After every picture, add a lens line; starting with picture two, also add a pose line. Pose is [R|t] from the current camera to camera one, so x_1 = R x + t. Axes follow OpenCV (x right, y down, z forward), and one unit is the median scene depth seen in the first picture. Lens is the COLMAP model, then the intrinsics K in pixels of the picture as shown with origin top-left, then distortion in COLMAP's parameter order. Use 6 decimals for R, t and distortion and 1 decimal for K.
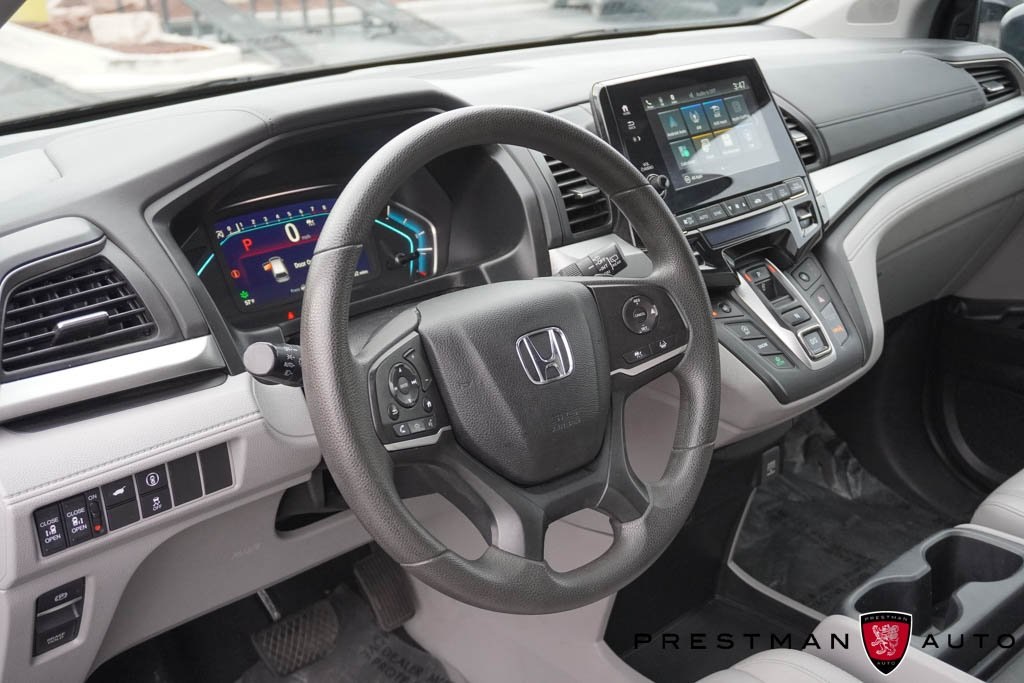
lens RADIAL K [[1262.2, 0, 512.0], [0, 1262.2, 341.5], [0, 0, 1]] dist [-0.010940, -0.002347]
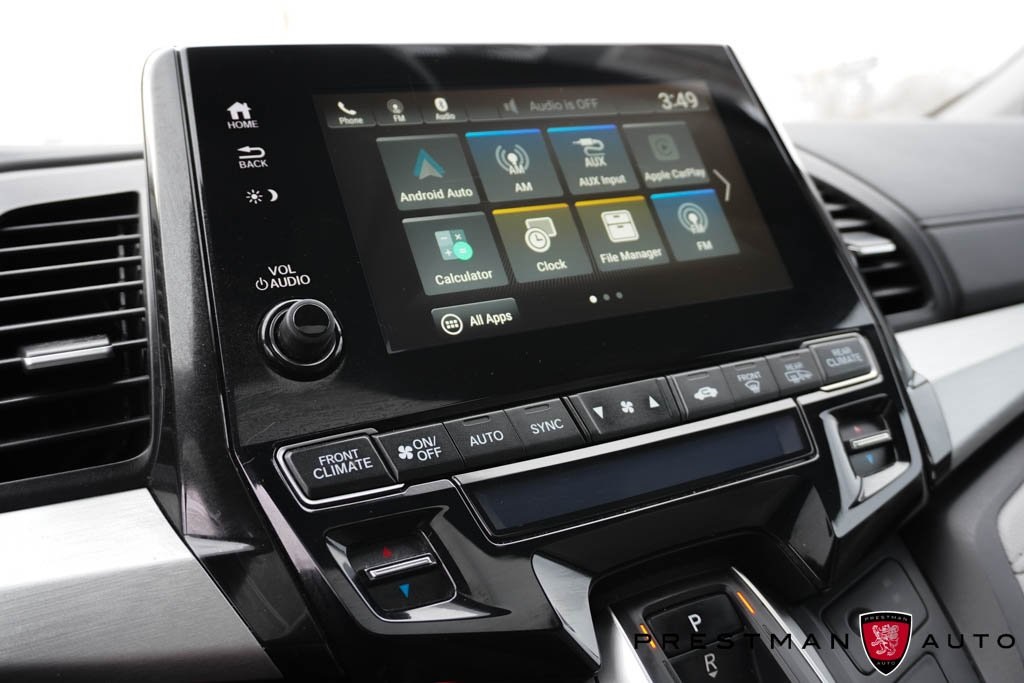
lens RADIAL K [[1065.1, 0, 512.0], [0, 1065.1, 341.5], [0, 0, 1]] dist [0.015970, 0.003450]
pose [[0.973820, -0.018998, -0.226526, 0.208279], [-0.027745, 0.979119, -0.201388, -0.065880], [0.225621, 0.202401, 0.952958, 0.711359]]
